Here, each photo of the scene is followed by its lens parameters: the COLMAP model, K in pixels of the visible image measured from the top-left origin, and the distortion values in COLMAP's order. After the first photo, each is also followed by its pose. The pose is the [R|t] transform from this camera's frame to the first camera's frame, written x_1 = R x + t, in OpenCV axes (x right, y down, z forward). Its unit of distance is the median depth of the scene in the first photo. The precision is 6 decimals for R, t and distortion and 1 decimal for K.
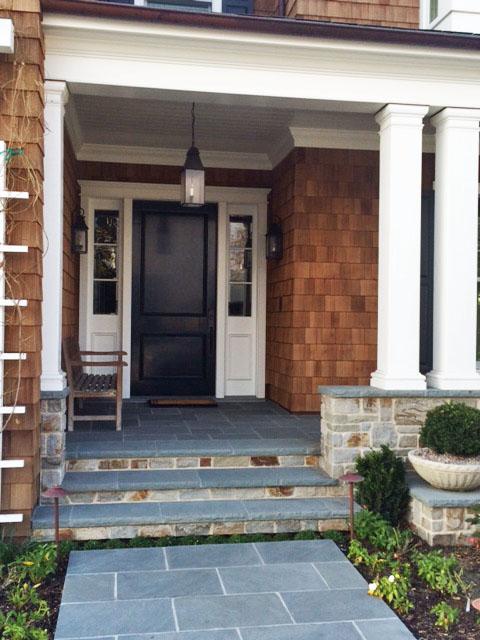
lens RADIAL K [[695.3, 0, 240.0], [0, 695.3, 320.0], [0, 0, 1]] dist [0.013315, -0.045358]
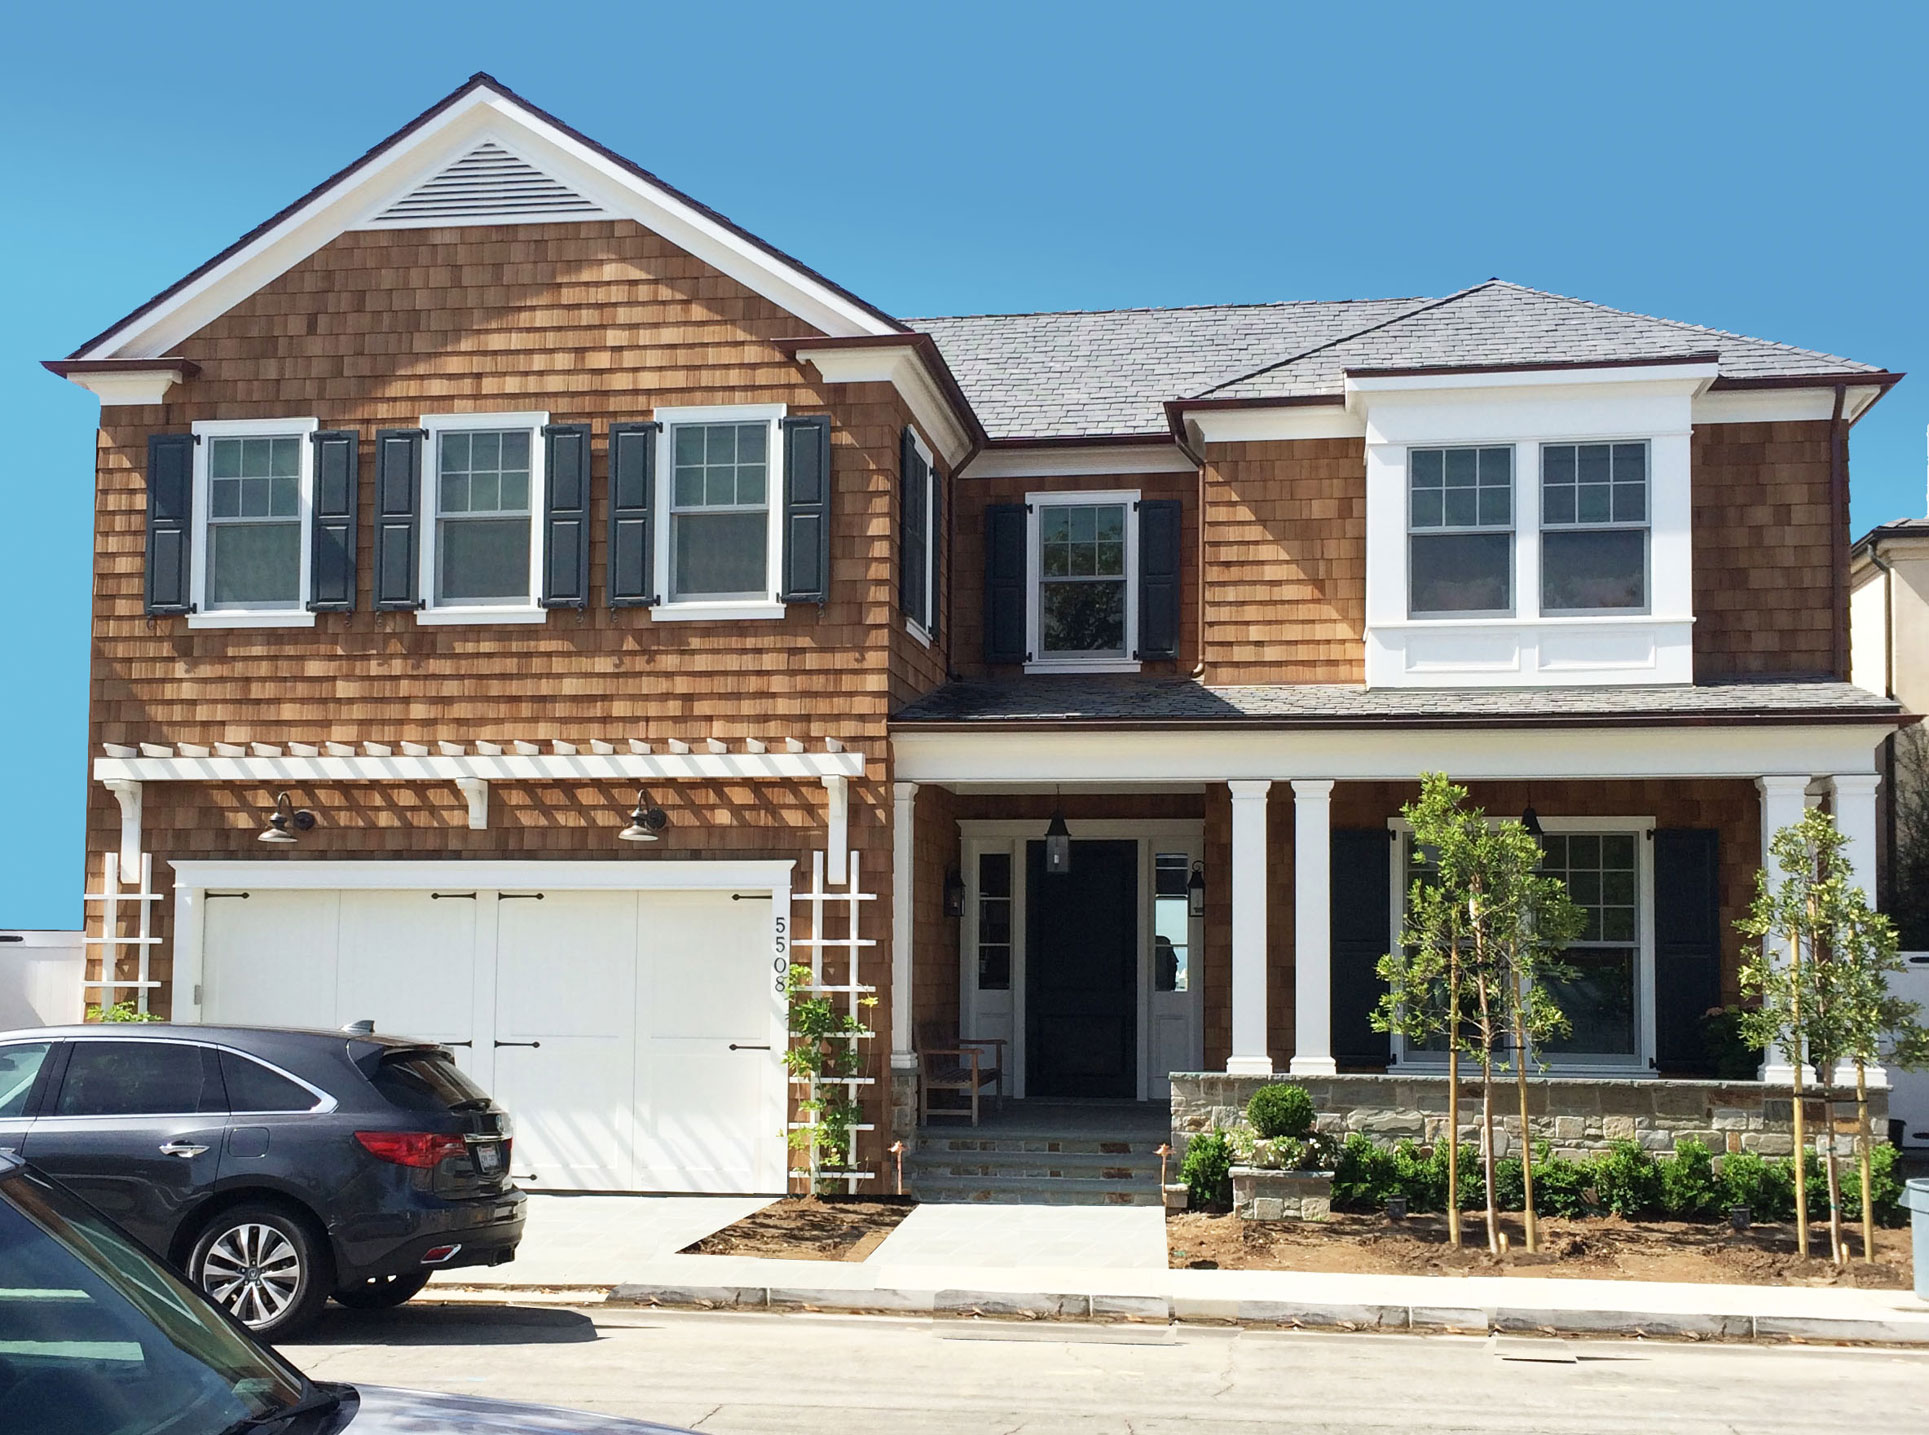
lens RADIAL K [[1997.1, 0, 964.5], [0, 1997.1, 717.5], [0, 0, 1]] dist [0.010798, 0.011100]
pose [[0.952712, -0.041169, -0.301073, 0.734464], [0.002969, 0.991994, -0.126252, -0.043568], [0.303860, 0.119388, 0.945207, -1.853779]]
